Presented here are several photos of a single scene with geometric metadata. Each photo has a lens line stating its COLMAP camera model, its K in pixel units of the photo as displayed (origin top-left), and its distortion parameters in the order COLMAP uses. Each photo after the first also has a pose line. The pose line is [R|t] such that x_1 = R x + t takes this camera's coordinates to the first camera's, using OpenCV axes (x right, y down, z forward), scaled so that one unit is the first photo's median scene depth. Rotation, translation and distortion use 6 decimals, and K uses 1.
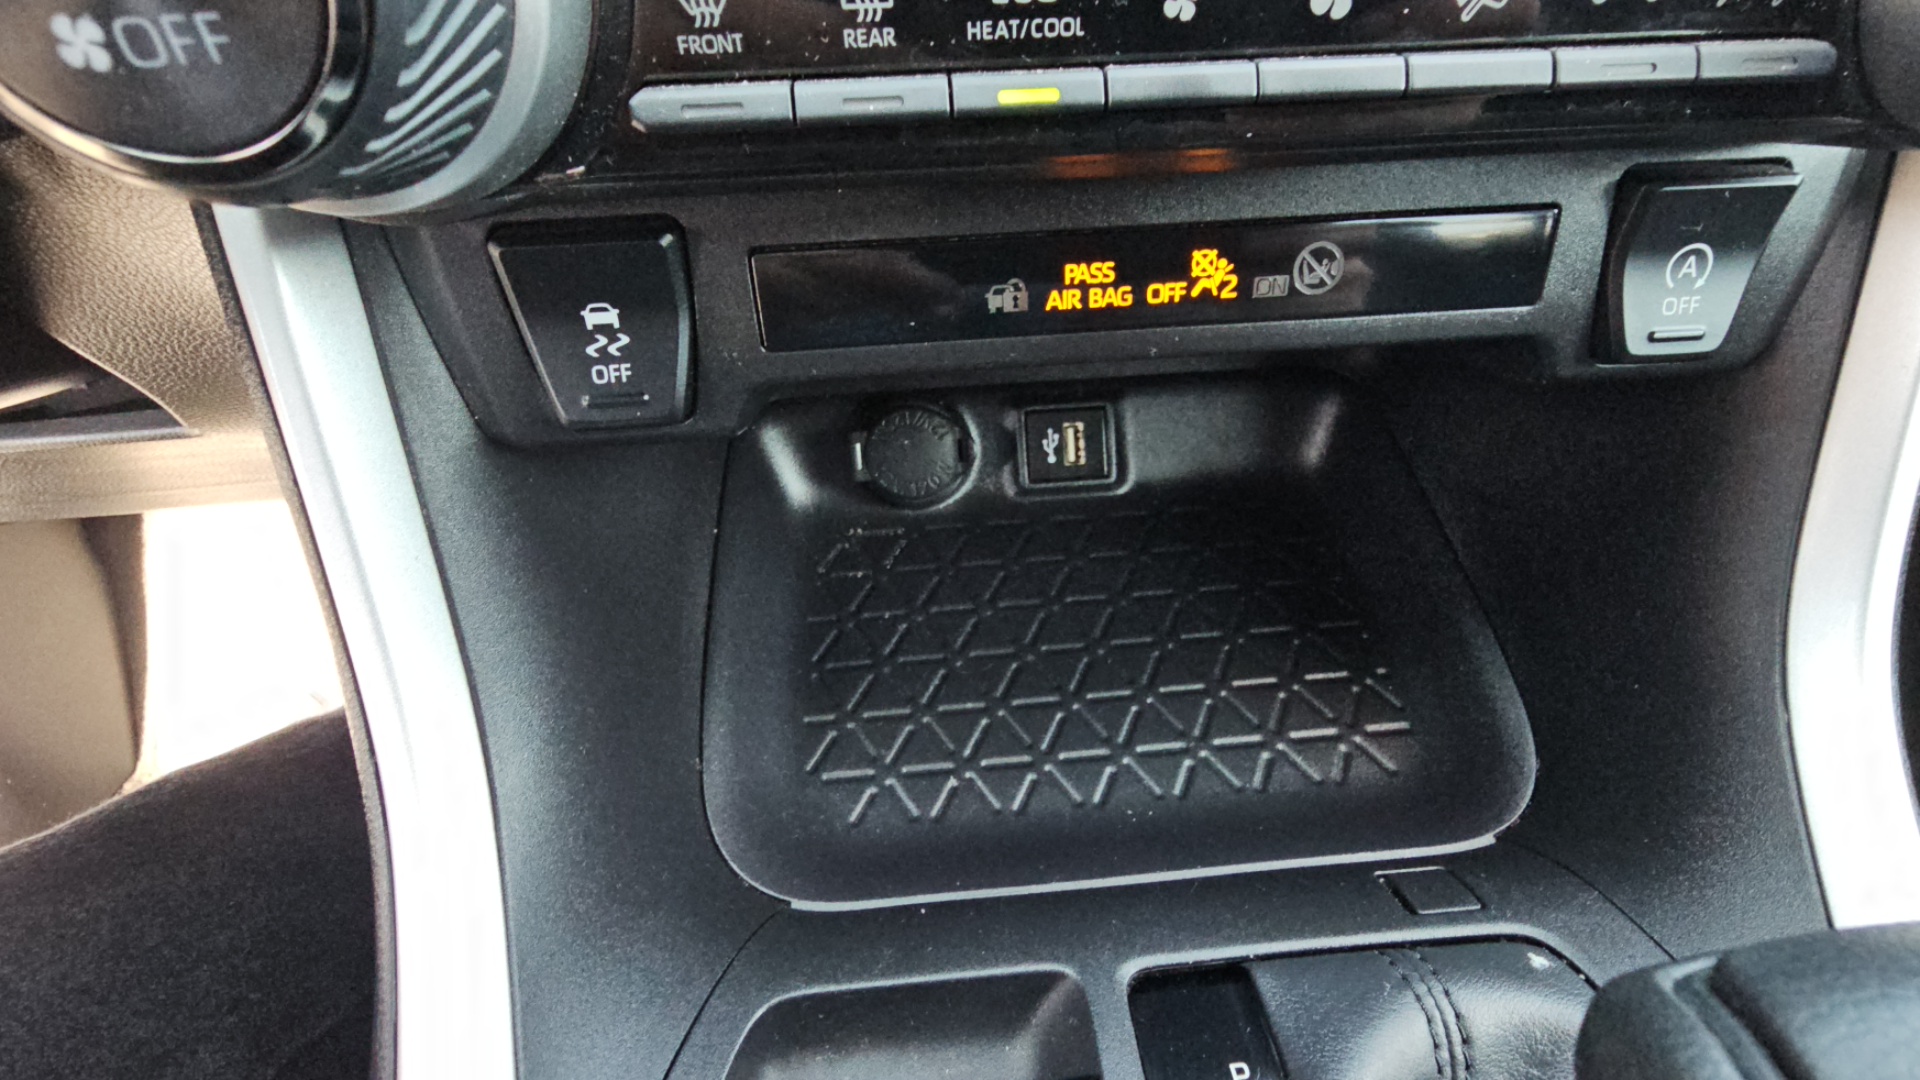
lens RADIAL K [[862.5, 0, 982.2], [0, 862.5, 545.6], [0, 0, 1]] dist [0.006993, -0.007453]
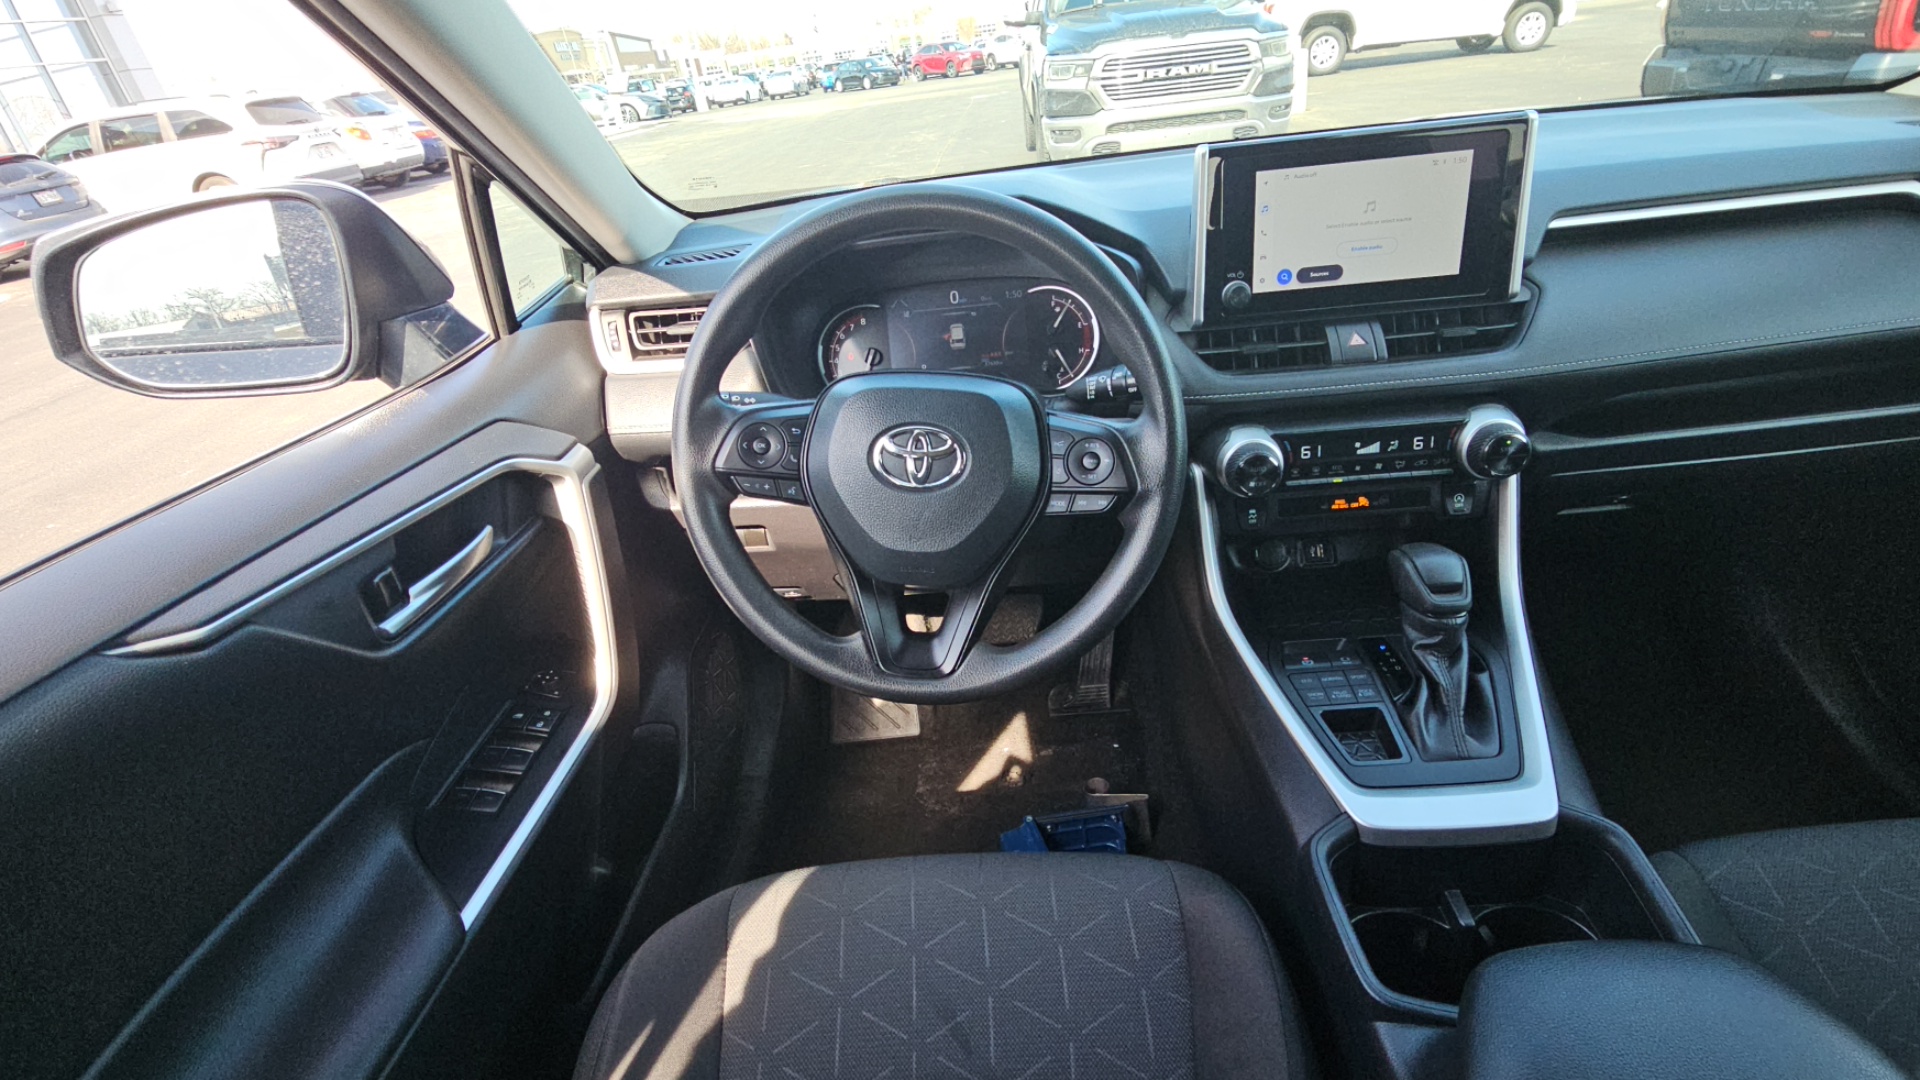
lens RADIAL K [[858.5, 0, 983.3], [0, 858.5, 544.8], [0, 0, 1]] dist [0.002051, -0.003093]
pose [[0.989383, -0.015740, -0.144474, -1.179278], [-0.020627, 0.968845, -0.246806, 1.188033], [0.143858, 0.247165, 0.958235, -3.969692]]
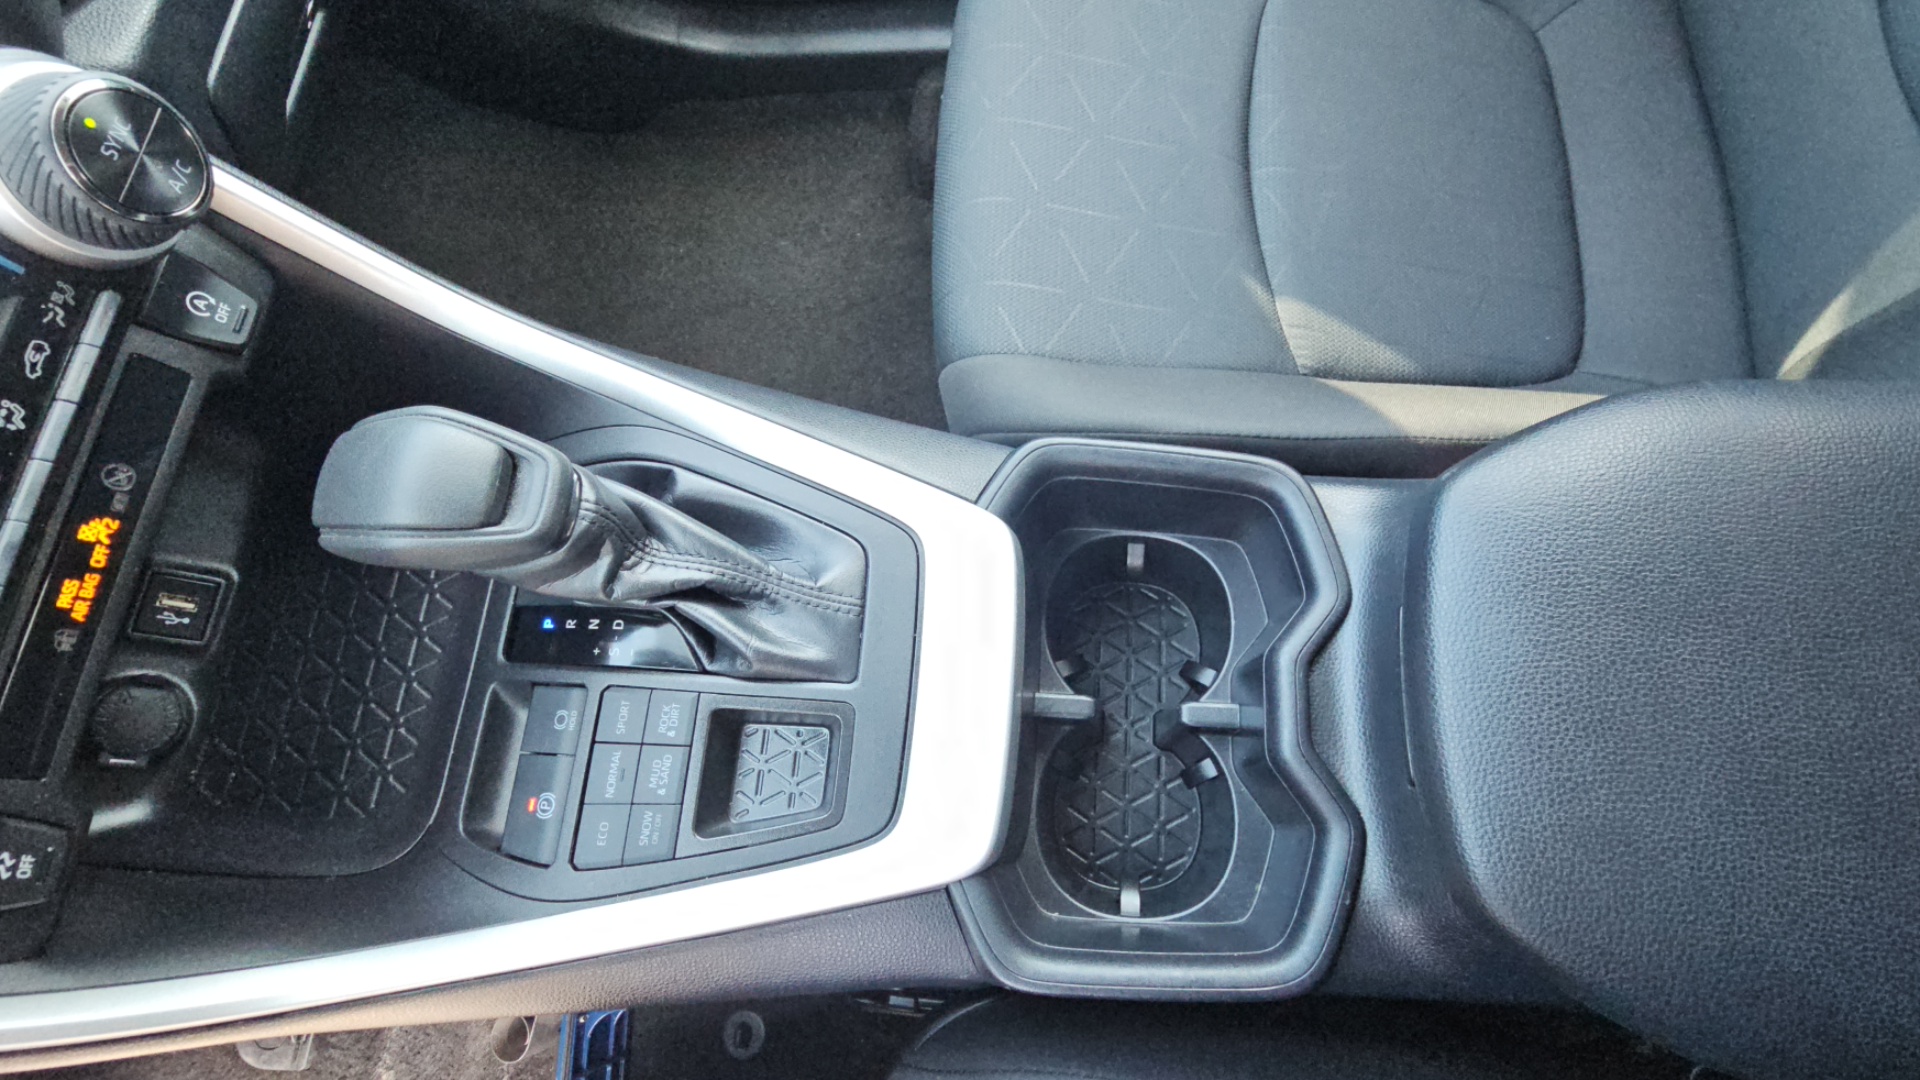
lens RADIAL K [[862.5, 0, 982.2], [0, 862.5, 545.6], [0, 0, 1]] dist [0.006993, -0.007453]
pose [[0.162331, -0.943477, 0.288965, 0.004808], [0.766939, 0.304899, 0.564660, 0.101140], [-0.620849, 0.129956, 0.773083, -1.466574]]
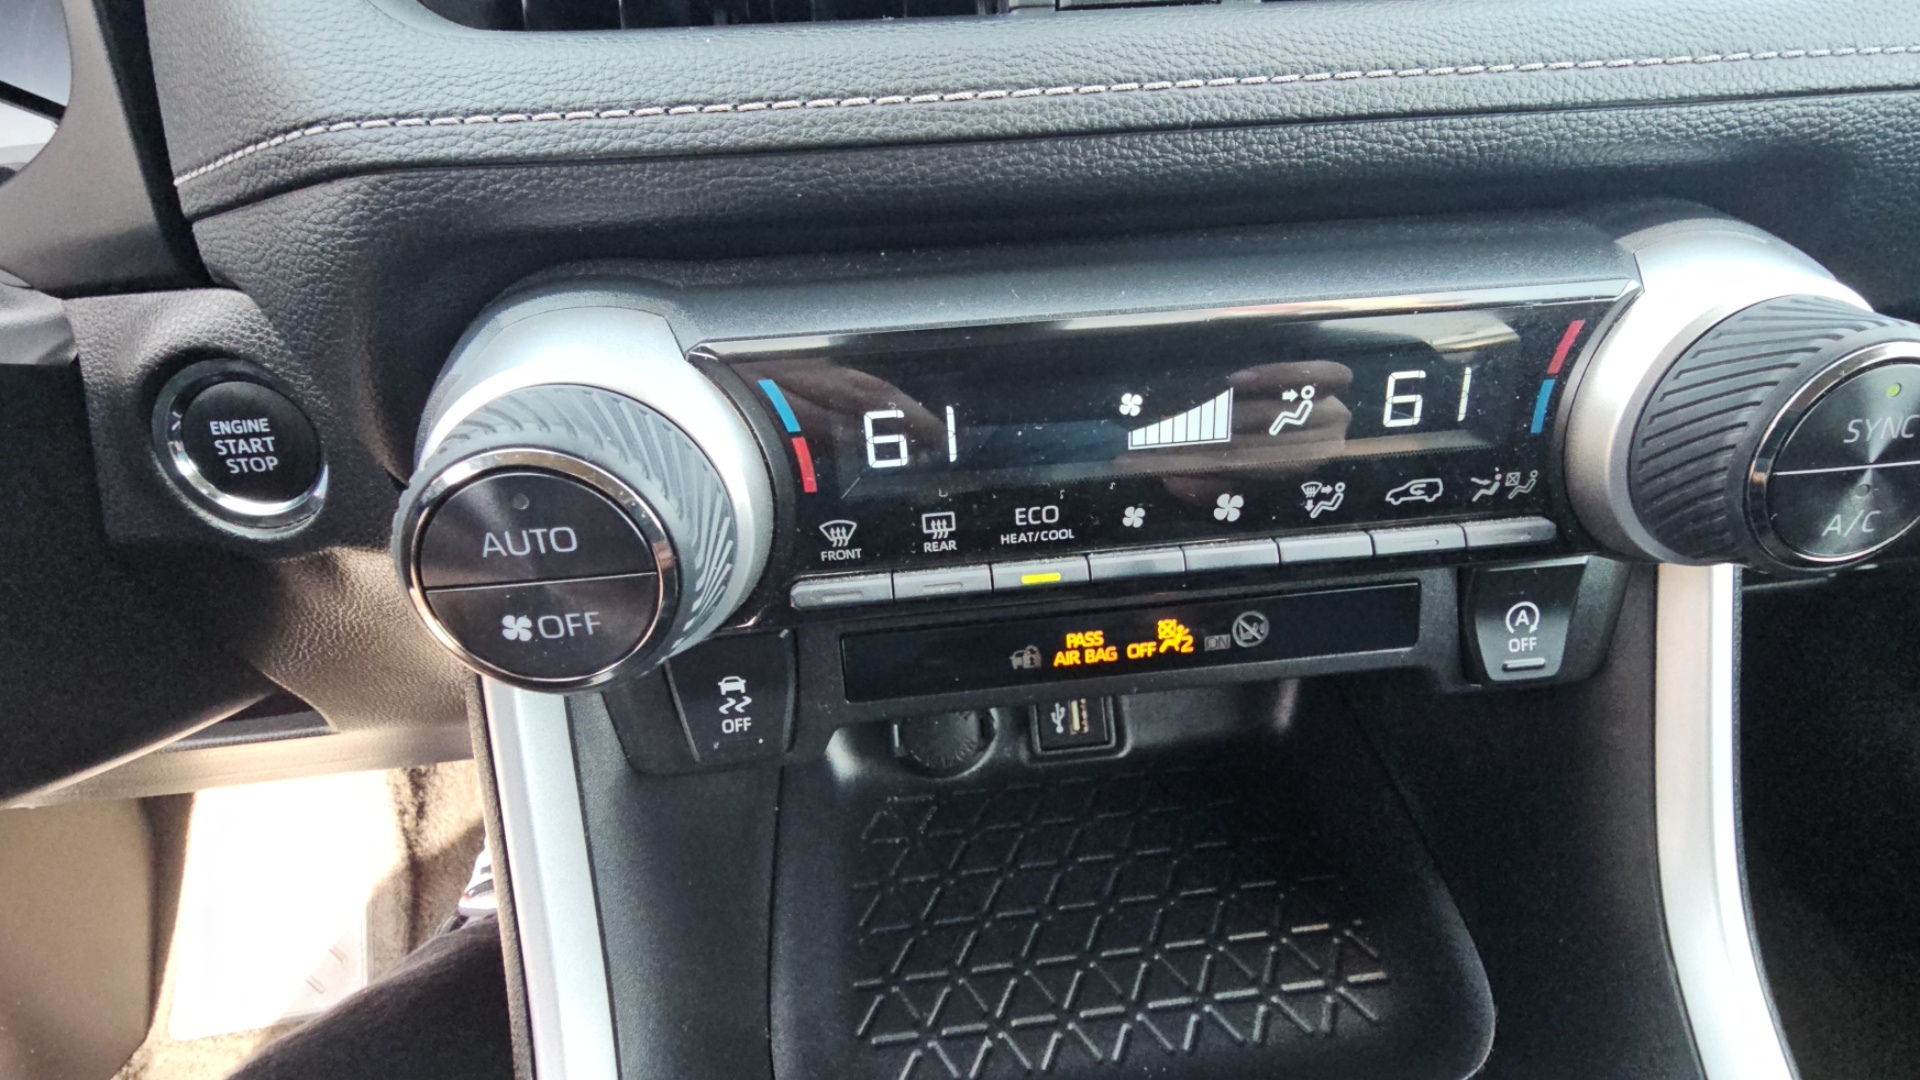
lens RADIAL K [[858.5, 0, 983.3], [0, 858.5, 544.8], [0, 0, 1]] dist [0.002051, -0.003093]
pose [[0.999617, -0.027597, 0.002229, -0.032080], [0.027354, 0.971952, -0.233583, -0.128861], [0.004280, 0.233554, 0.972334, -0.325020]]
